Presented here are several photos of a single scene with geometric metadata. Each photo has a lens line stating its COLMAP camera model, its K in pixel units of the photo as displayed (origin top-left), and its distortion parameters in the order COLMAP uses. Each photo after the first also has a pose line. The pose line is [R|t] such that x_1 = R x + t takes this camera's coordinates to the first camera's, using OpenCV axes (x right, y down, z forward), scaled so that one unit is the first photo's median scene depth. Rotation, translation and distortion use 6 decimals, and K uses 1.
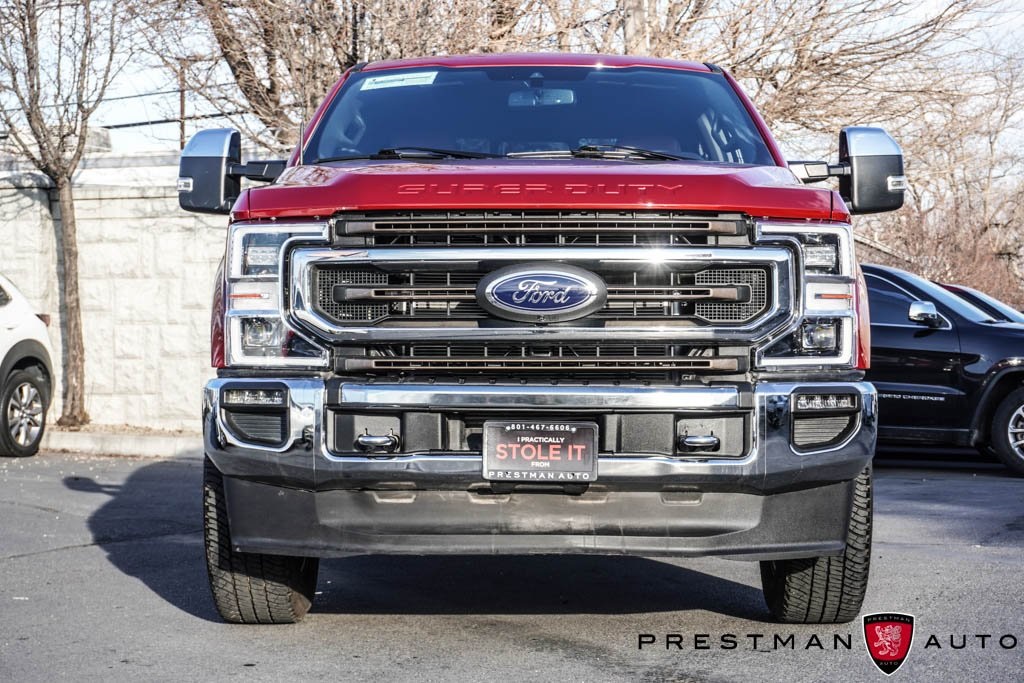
lens RADIAL K [[1989.0, 0, 512.1], [0, 1989.0, 343.6], [0, 0, 1]] dist [-0.018634, 0.000000]
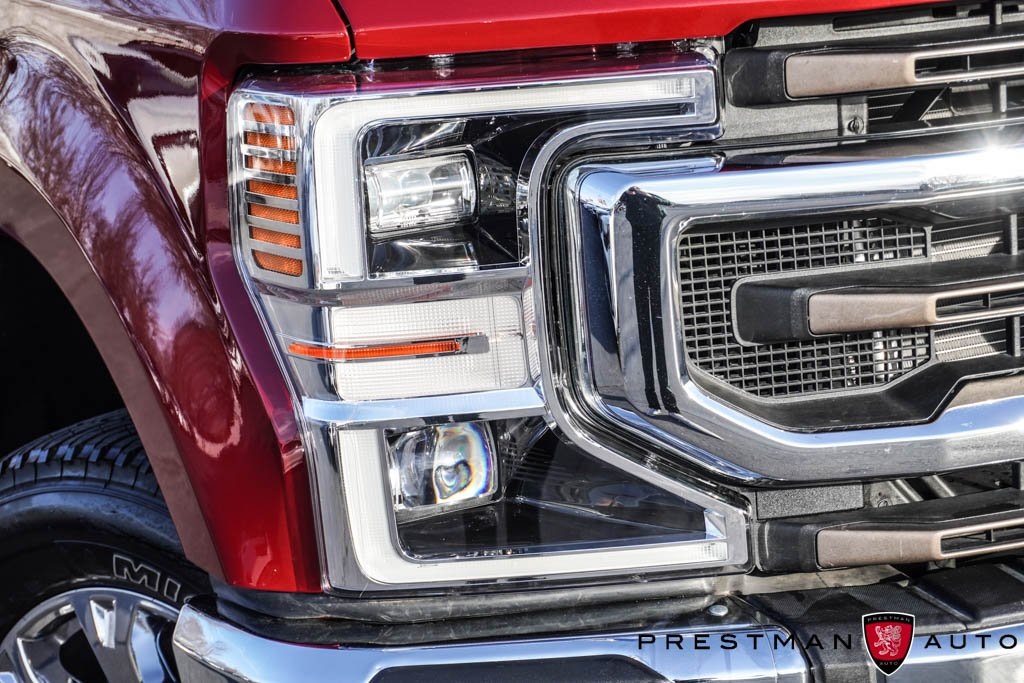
lens RADIAL K [[2227.5, 0, 512.6], [0, 2227.5, 342.9], [0, 0, 1]] dist [0.043975, 0.000000]
pose [[0.893847, -0.163715, 0.417415, -0.257329], [0.072516, 0.971485, 0.225741, -0.096868], [-0.442469, -0.171509, 0.880230, 0.745259]]
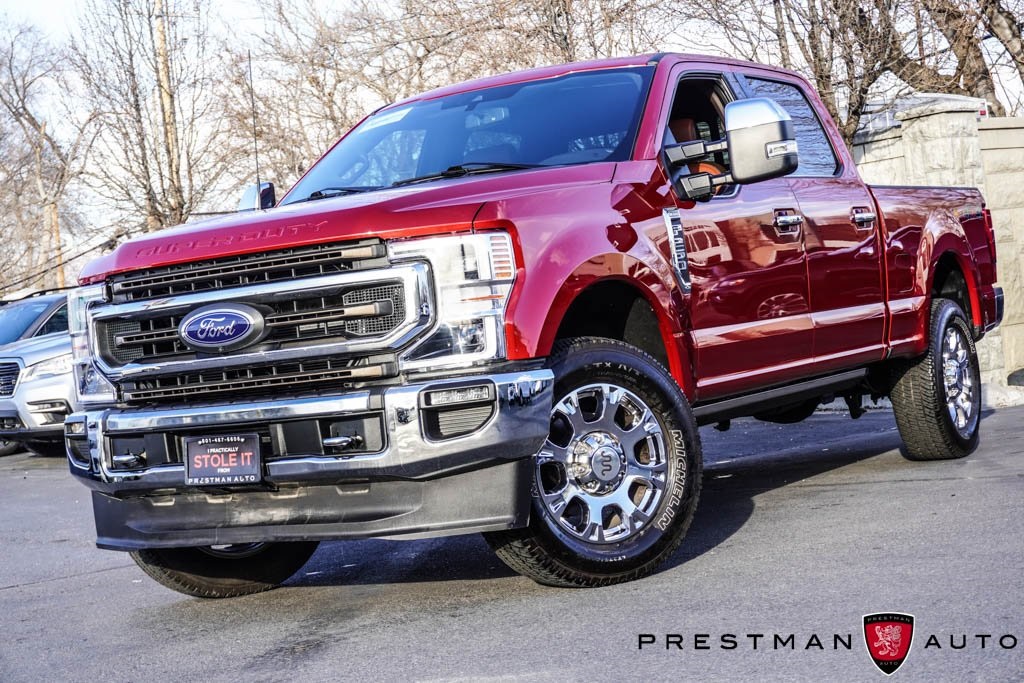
lens RADIAL K [[1955.3, 0, 511.6], [0, 1955.3, 340.3], [0, 0, 1]] dist [0.034648, 0.000000]
pose [[0.858681, -0.094417, -0.503738, 0.755356], [0.113009, 0.993573, 0.006409, -0.005608], [0.499896, -0.062431, 0.863833, 0.062356]]
